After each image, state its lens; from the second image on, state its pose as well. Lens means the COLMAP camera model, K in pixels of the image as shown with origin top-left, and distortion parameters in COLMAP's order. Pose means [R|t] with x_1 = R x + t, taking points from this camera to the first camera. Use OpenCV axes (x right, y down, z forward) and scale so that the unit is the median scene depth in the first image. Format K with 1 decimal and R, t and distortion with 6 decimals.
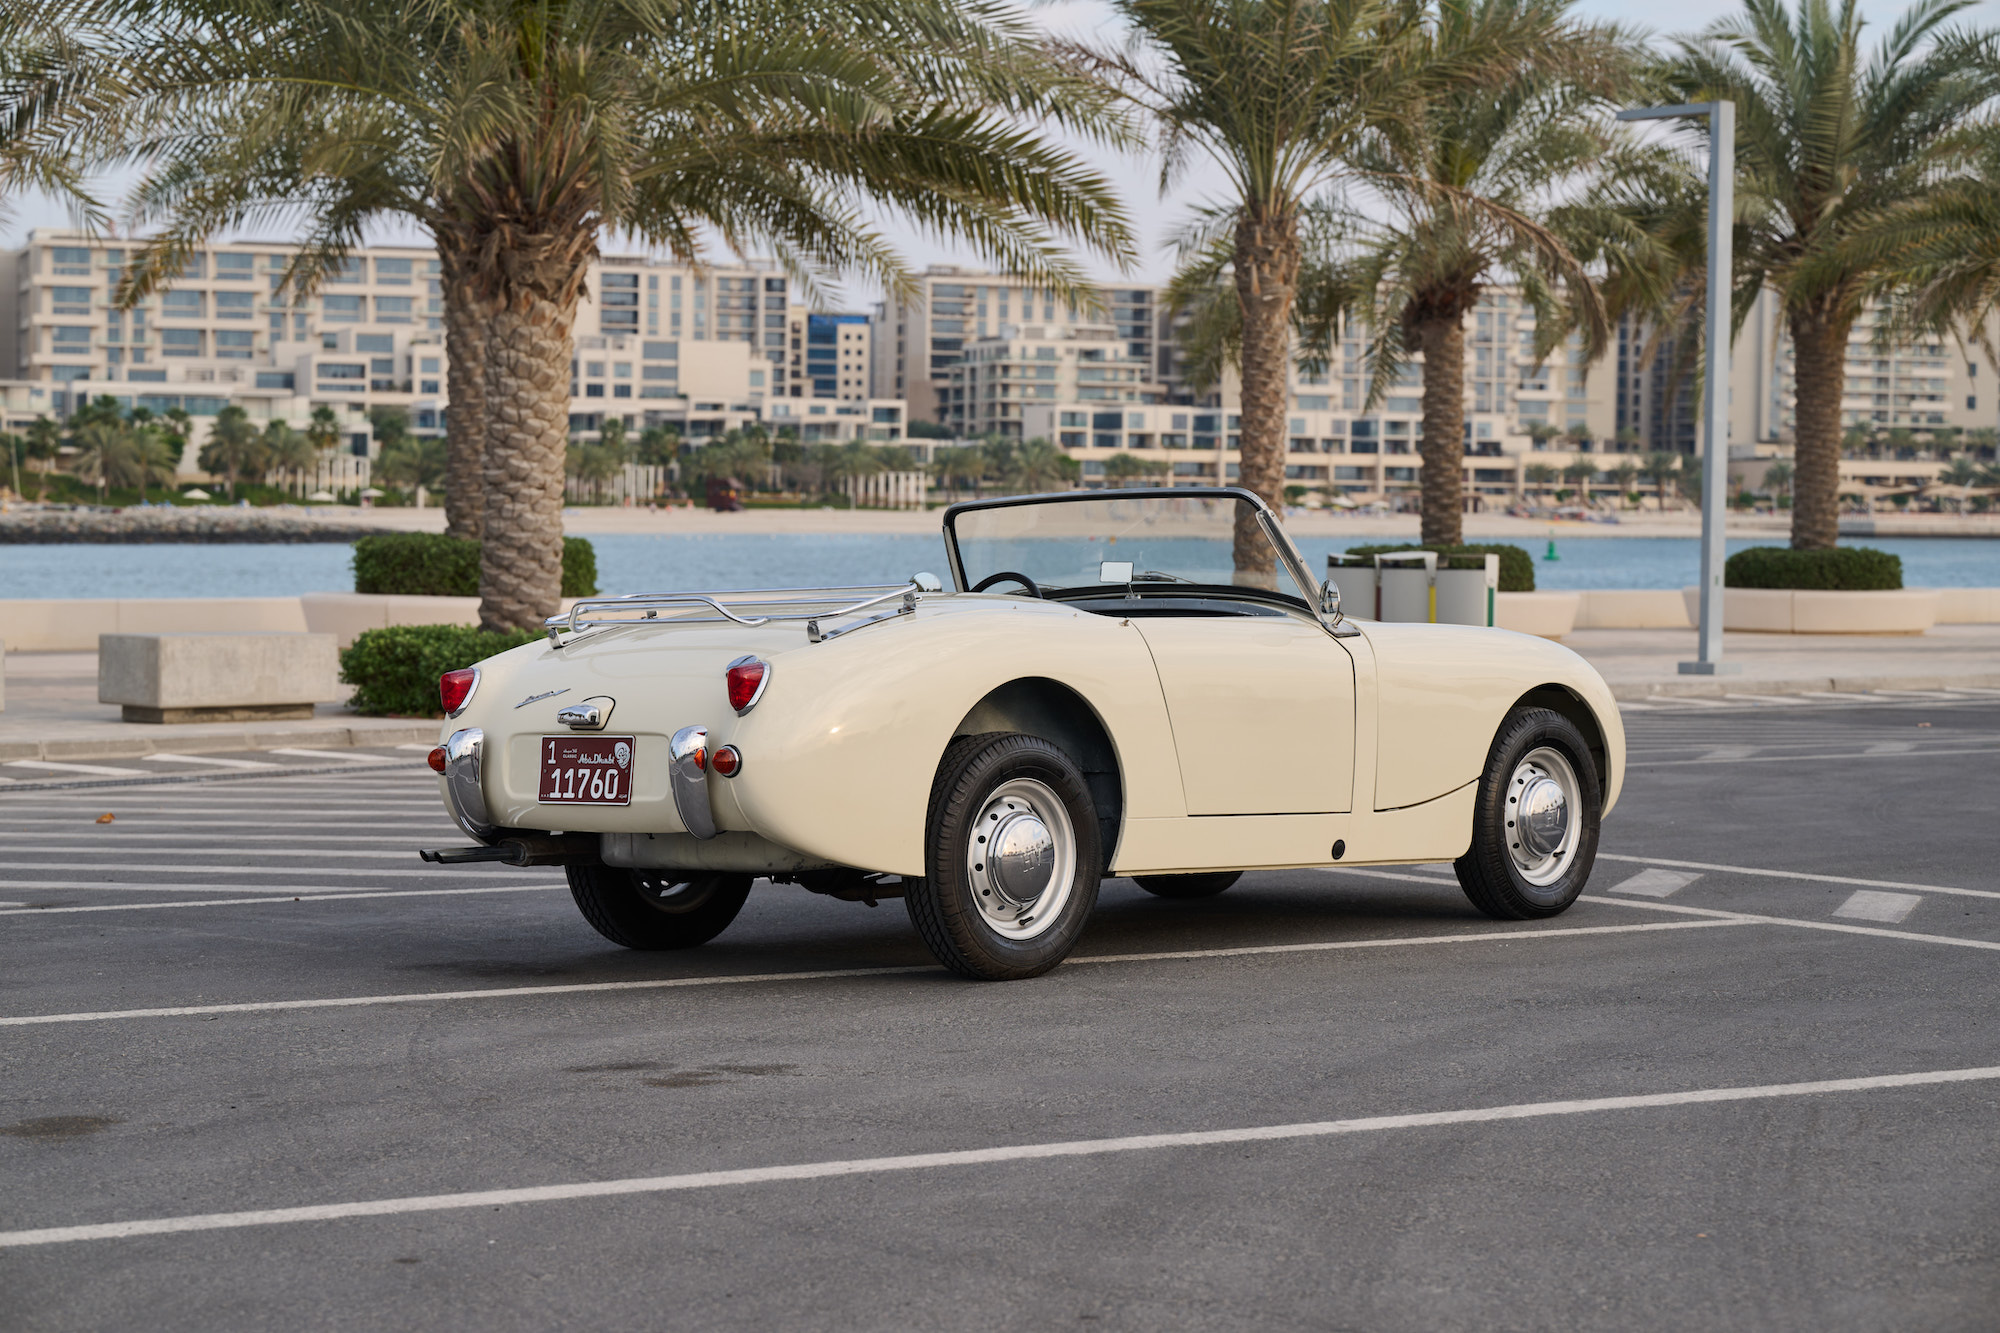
lens RADIAL K [[3986.9, 0, 1000.0], [0, 3986.9, 666.5], [0, 0, 1]] dist [-0.019484, 0.236601]
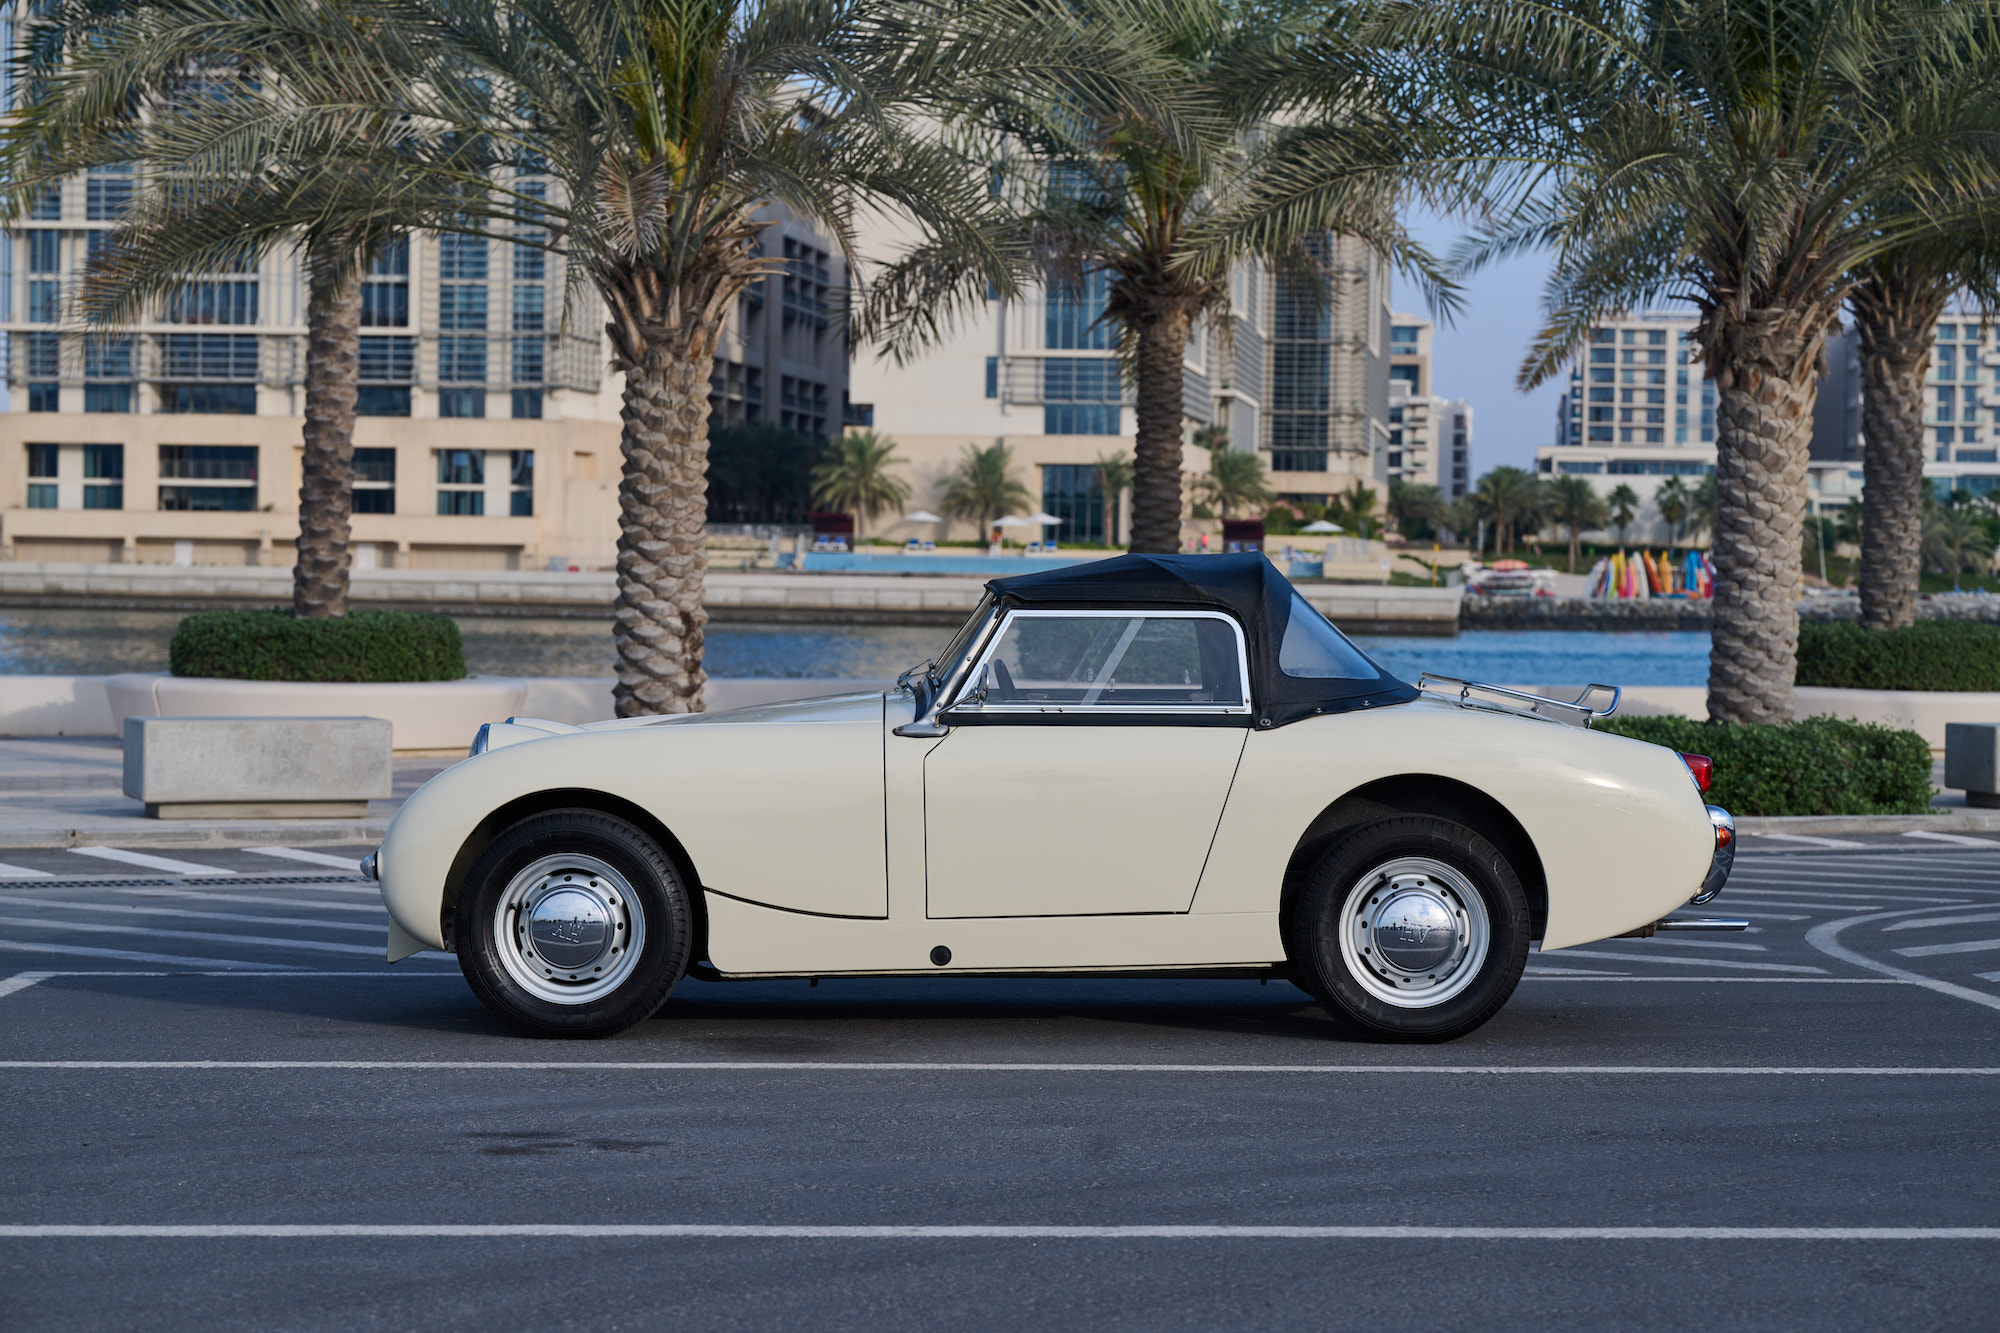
lens RADIAL K [[4175.8, 0, 1000.0], [0, 4175.8, 666.5], [0, 0, 1]] dist [-0.042027, 0.097612]
pose [[0.903581, 0.013858, -0.428192, 0.145347], [-0.023445, 0.999578, -0.017125, -0.001476], [0.427775, 0.025513, 0.903525, 0.023099]]
